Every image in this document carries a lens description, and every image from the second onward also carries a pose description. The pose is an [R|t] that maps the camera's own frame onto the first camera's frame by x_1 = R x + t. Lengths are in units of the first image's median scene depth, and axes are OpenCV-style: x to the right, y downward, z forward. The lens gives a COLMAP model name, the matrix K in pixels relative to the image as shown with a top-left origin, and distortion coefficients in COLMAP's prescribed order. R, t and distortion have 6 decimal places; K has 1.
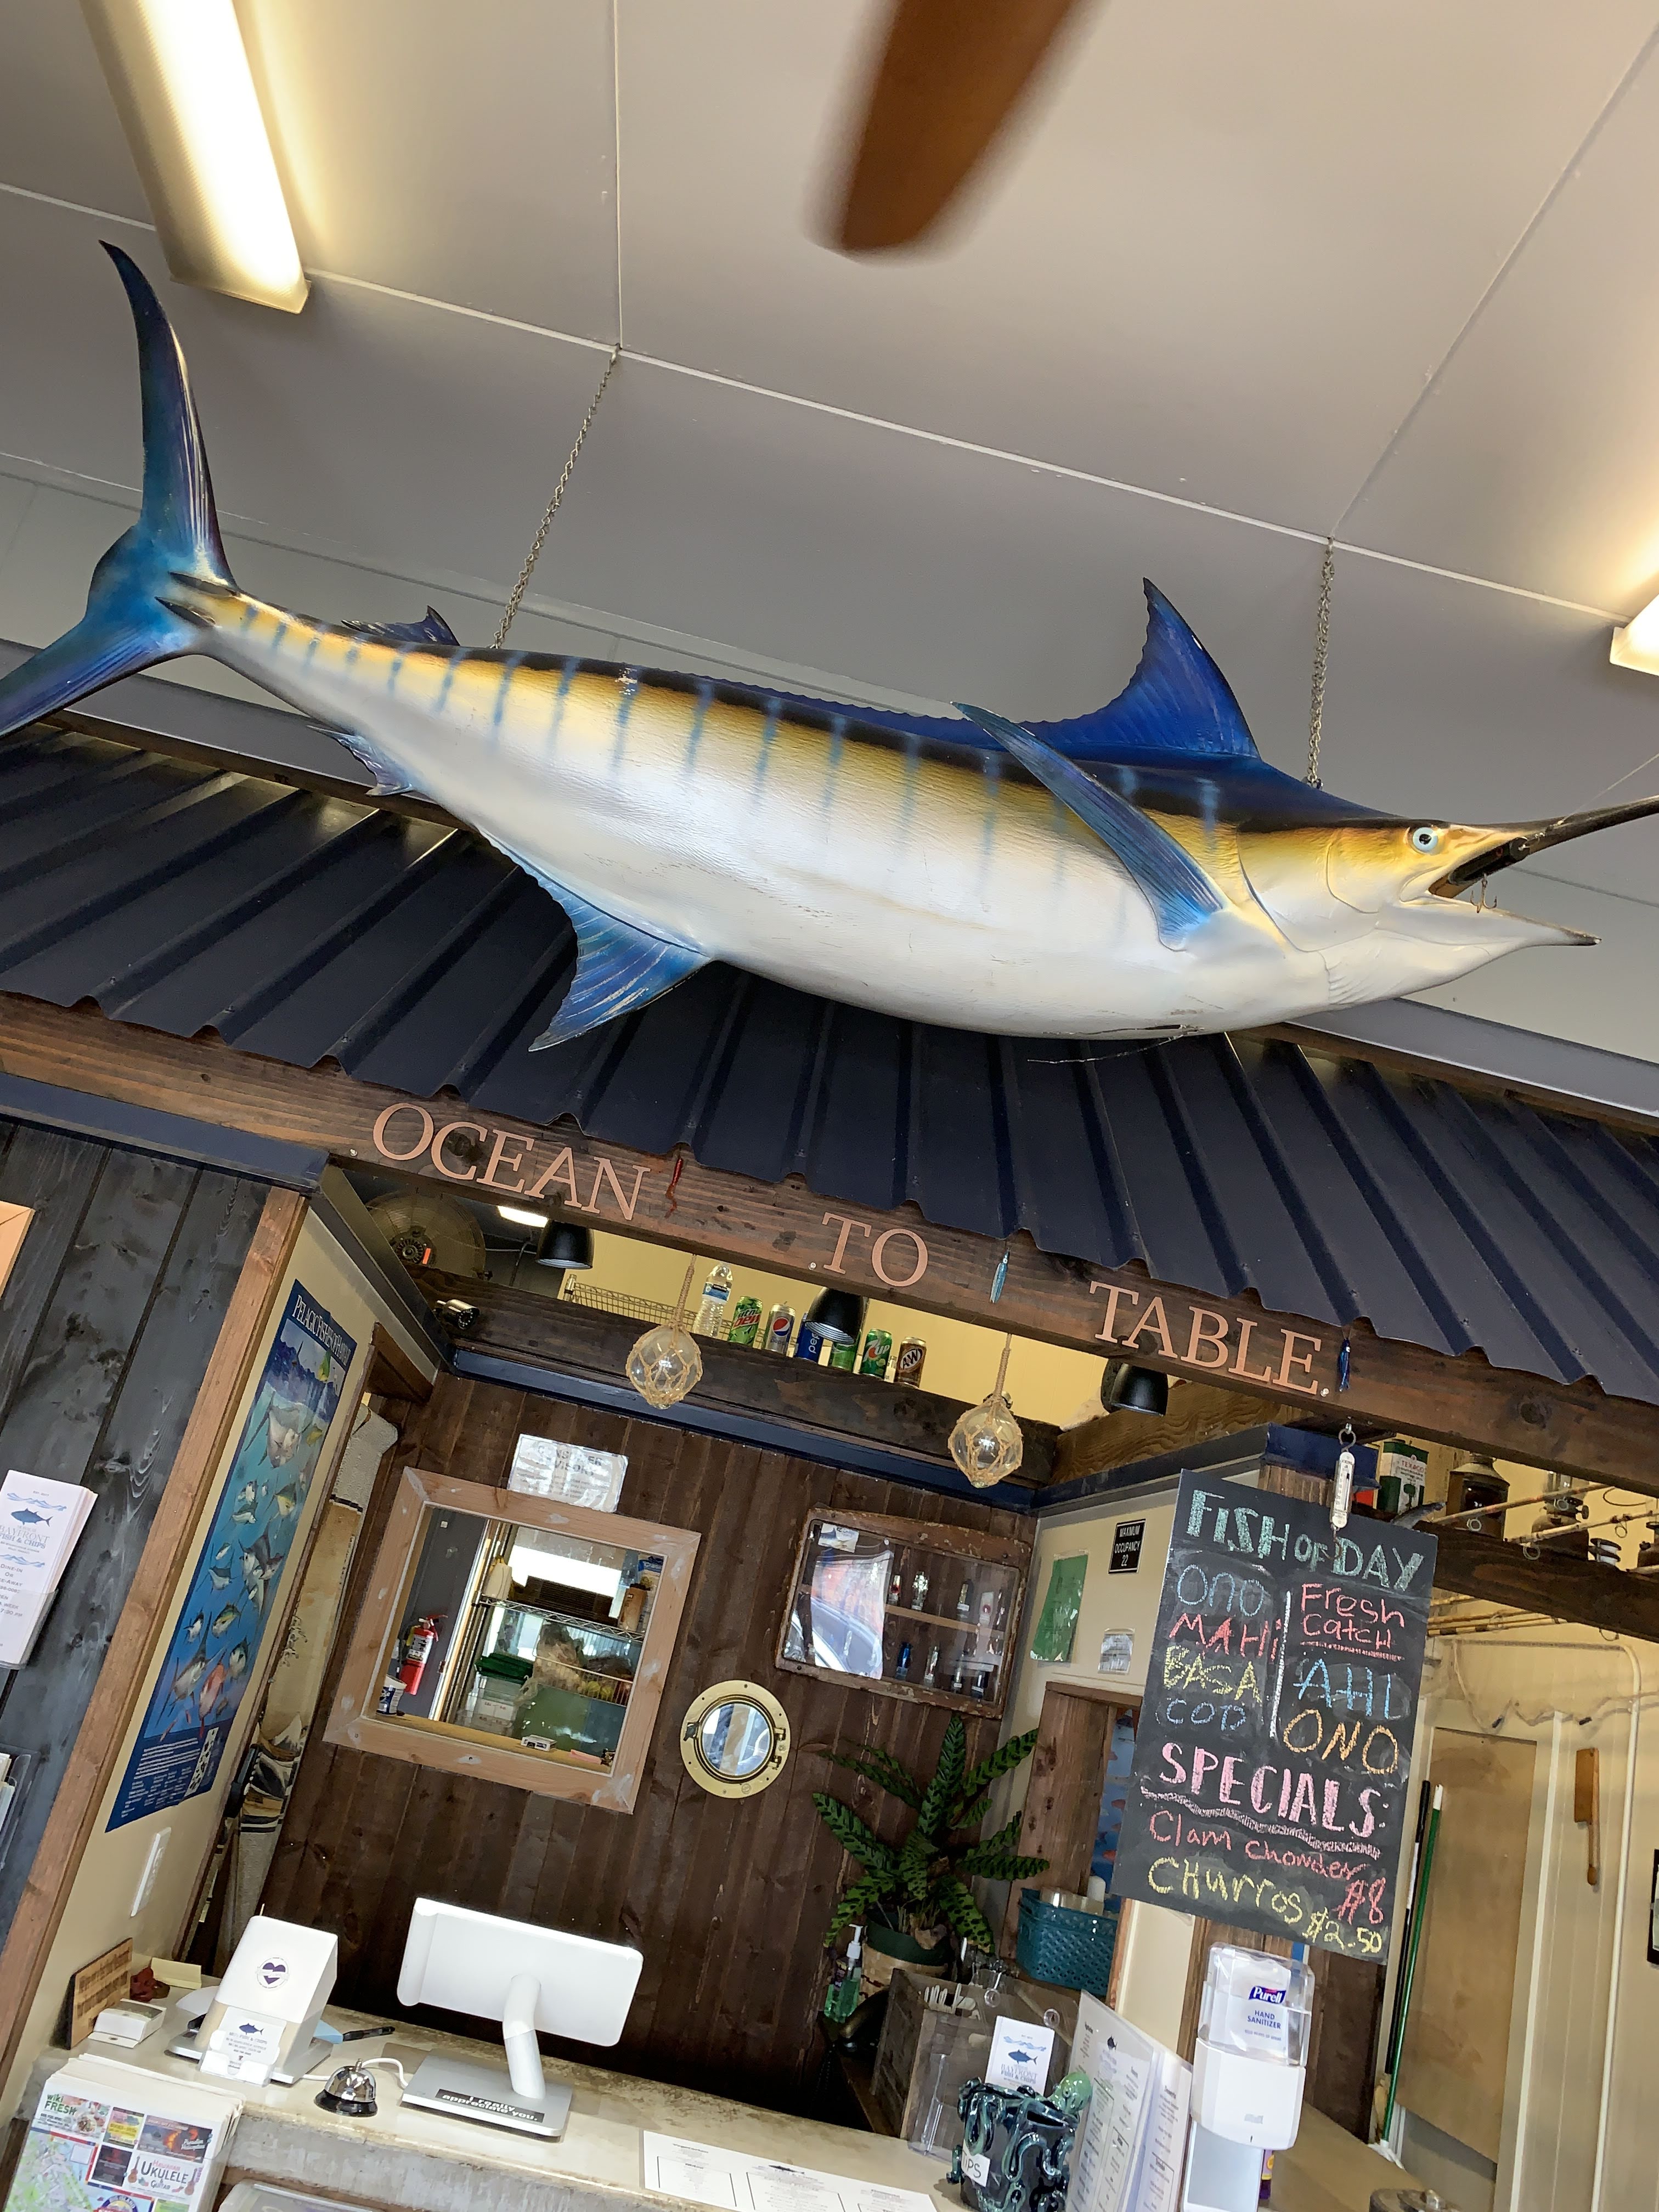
lens RADIAL K [[1704.2, 0, 841.0], [0, 1704.2, 1100.3], [0, 0, 1]] dist [0.024149, -0.017088]
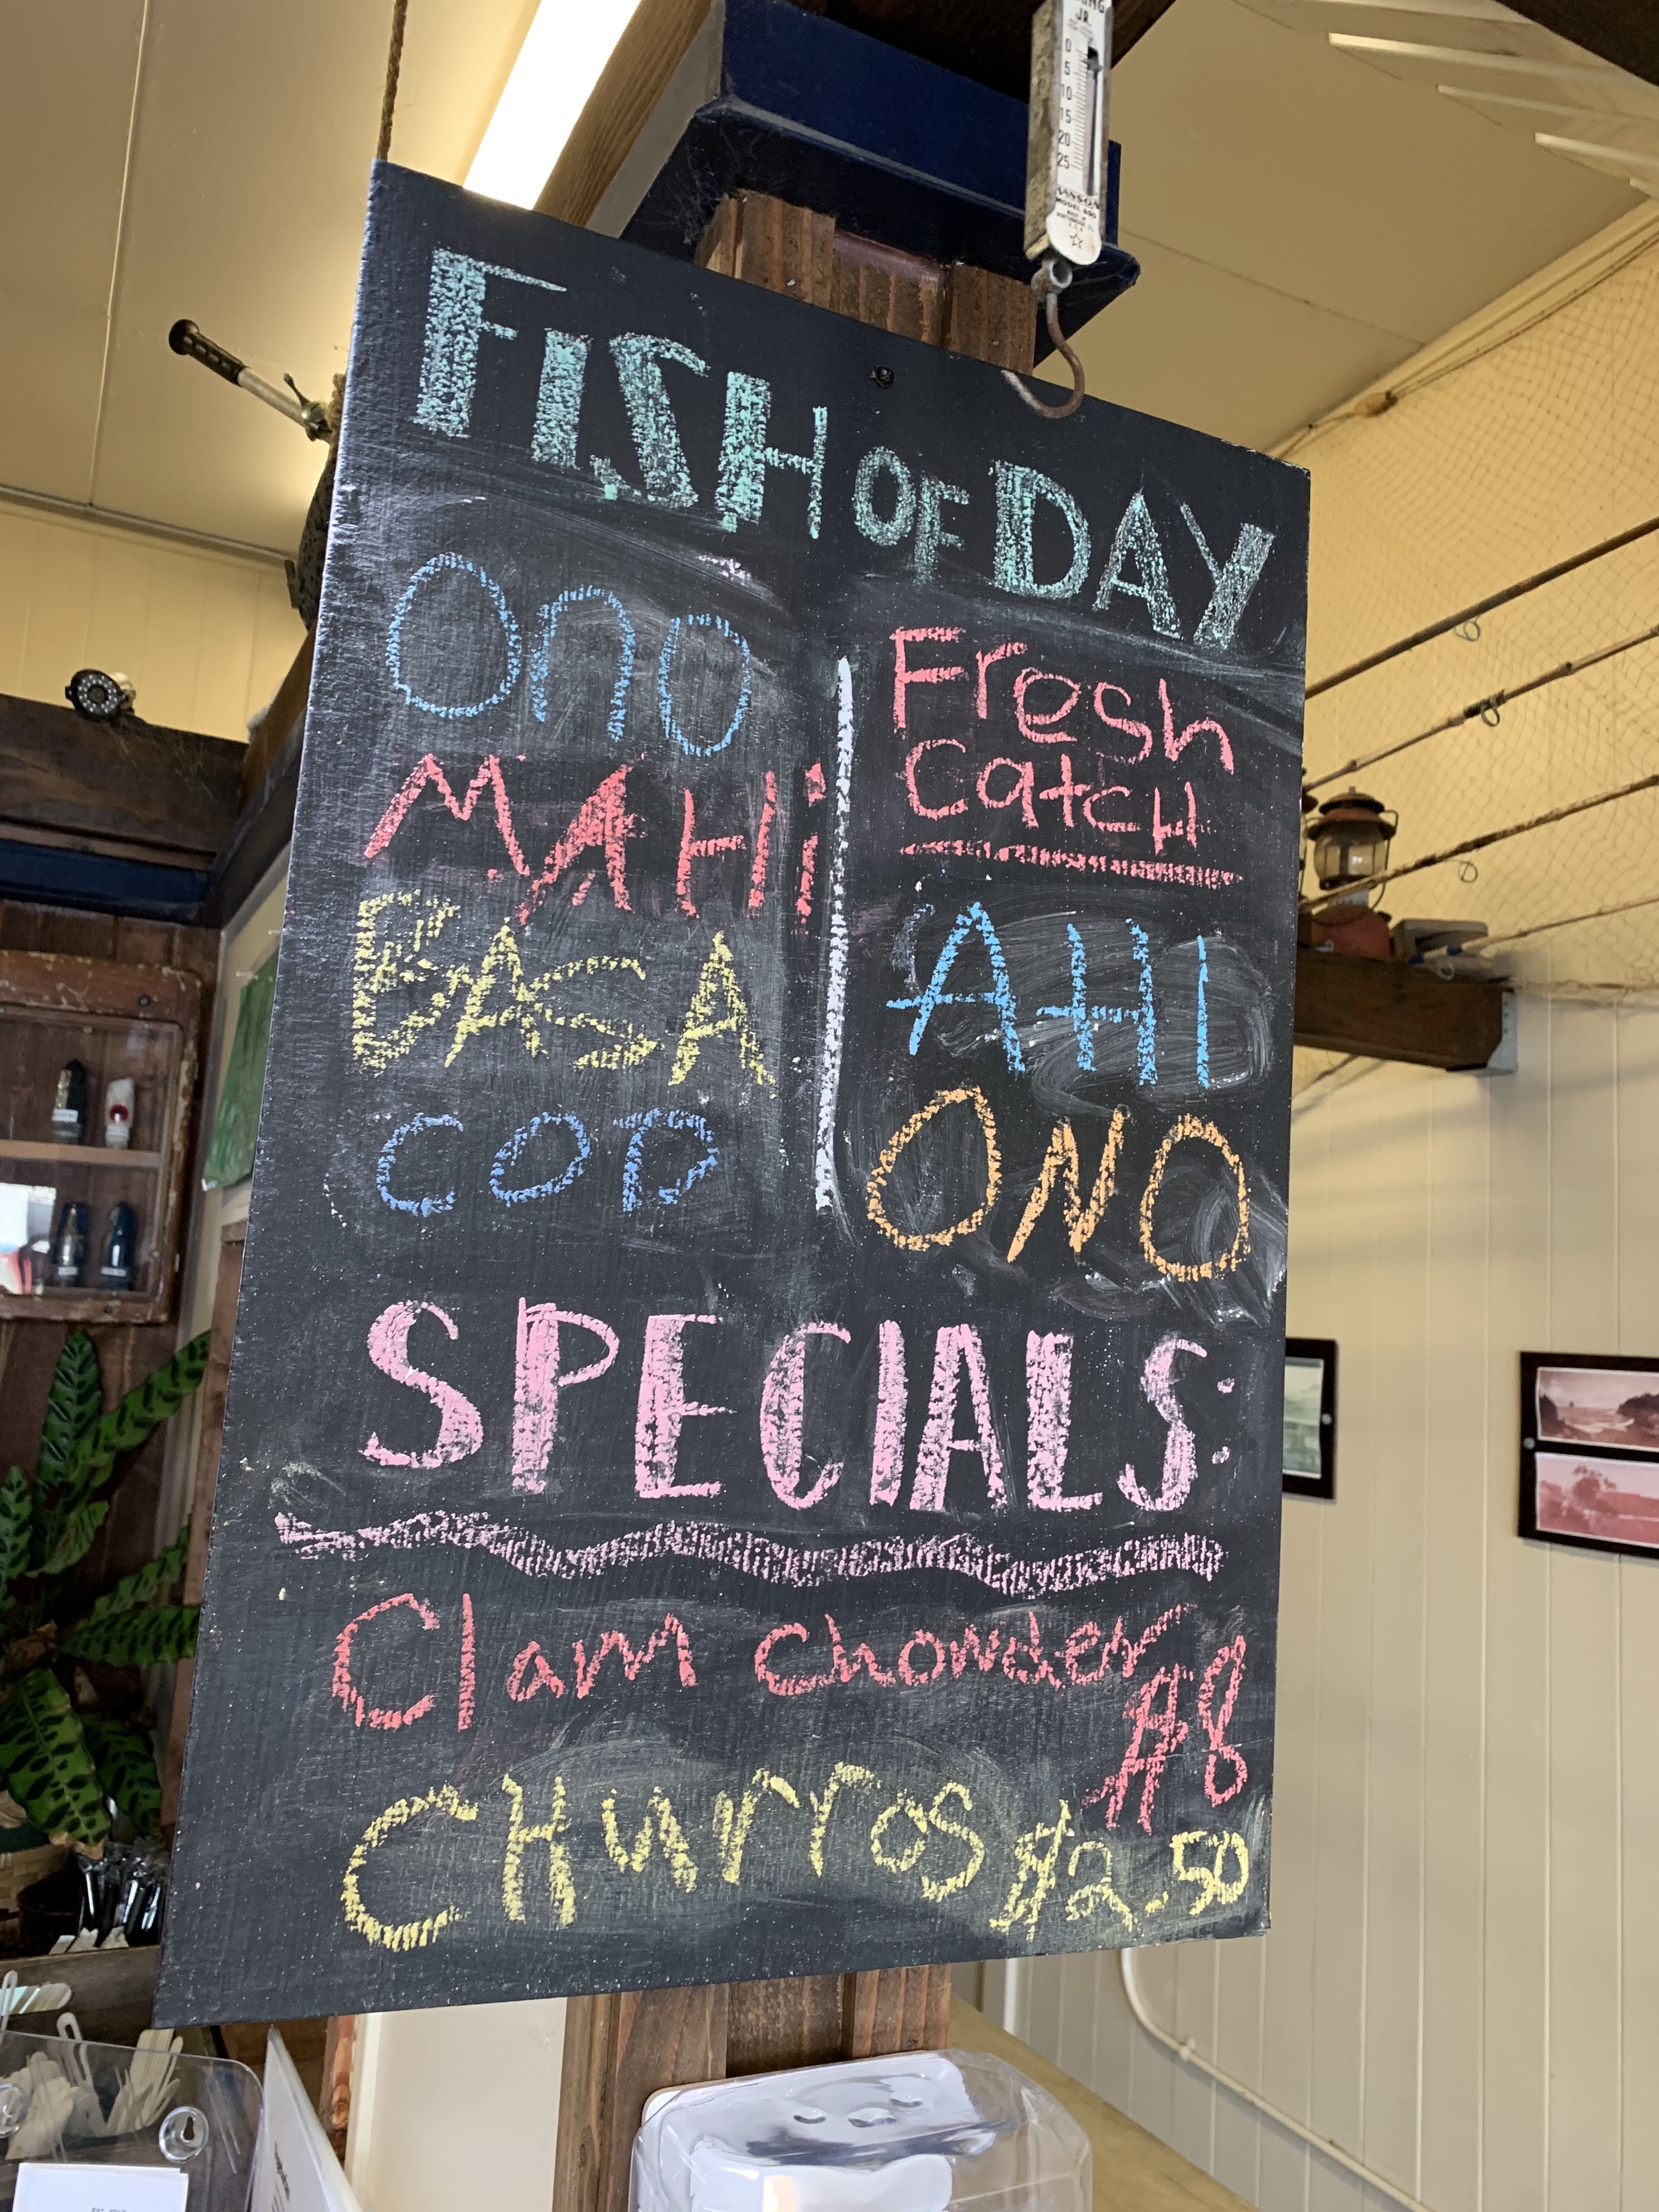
lens RADIAL K [[1704.2, 0, 829.1], [0, 1704.2, 1109.5], [0, 0, 1]] dist [0.024149, -0.017088]
pose [[0.931905, -0.125072, 0.340455, 0.170298], [0.041002, 0.968974, 0.243738, 0.297294], [-0.360377, -0.213182, 0.908120, 0.777581]]
